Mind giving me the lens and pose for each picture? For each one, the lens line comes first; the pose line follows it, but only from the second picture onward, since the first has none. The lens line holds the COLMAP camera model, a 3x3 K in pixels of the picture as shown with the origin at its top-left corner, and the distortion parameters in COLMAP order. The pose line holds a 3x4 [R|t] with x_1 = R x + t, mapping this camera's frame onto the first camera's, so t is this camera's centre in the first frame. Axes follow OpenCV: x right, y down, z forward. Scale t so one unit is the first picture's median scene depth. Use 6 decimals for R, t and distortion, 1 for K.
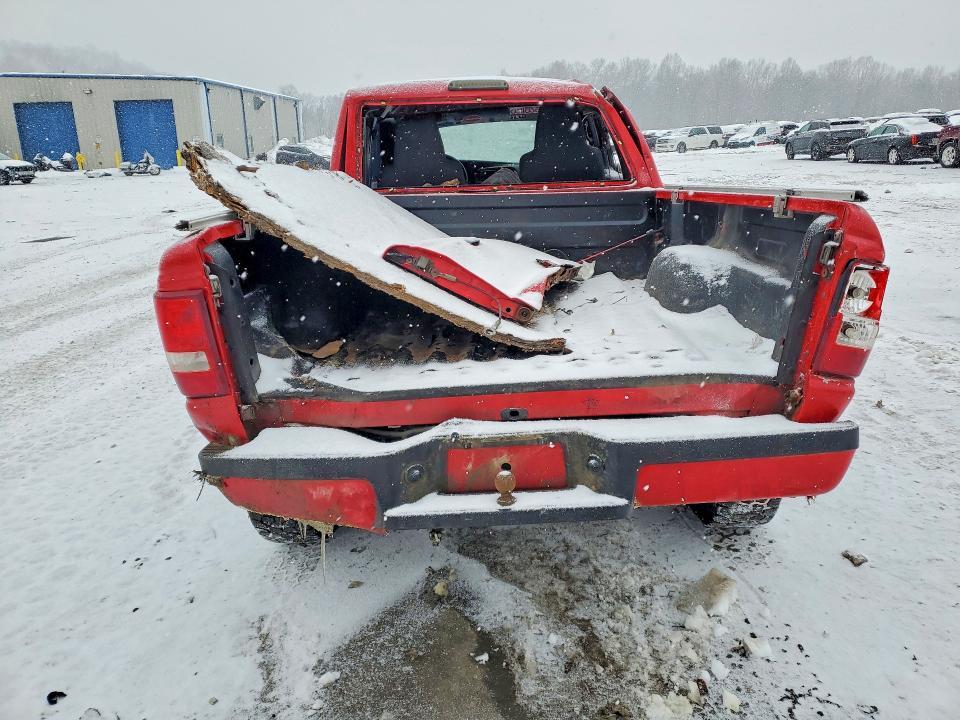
lens RADIAL K [[734.4, 0, 488.8], [0, 734.4, 340.3], [0, 0, 1]] dist [0.019059, 0.005645]
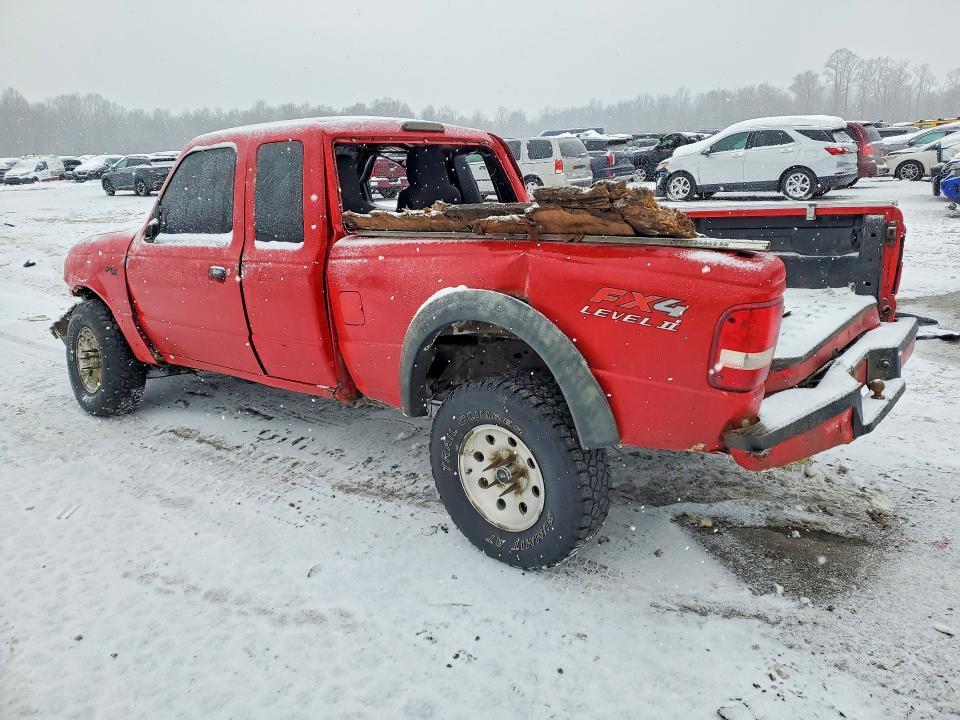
lens RADIAL K [[734.4, 0, 488.8], [0, 734.4, 340.3], [0, 0, 1]] dist [0.019059, 0.005645]
pose [[0.609311, -0.176377, 0.773066, -0.821858], [0.211648, 0.975751, 0.055805, -0.083368], [-0.764163, 0.129615, 0.631866, 0.290731]]
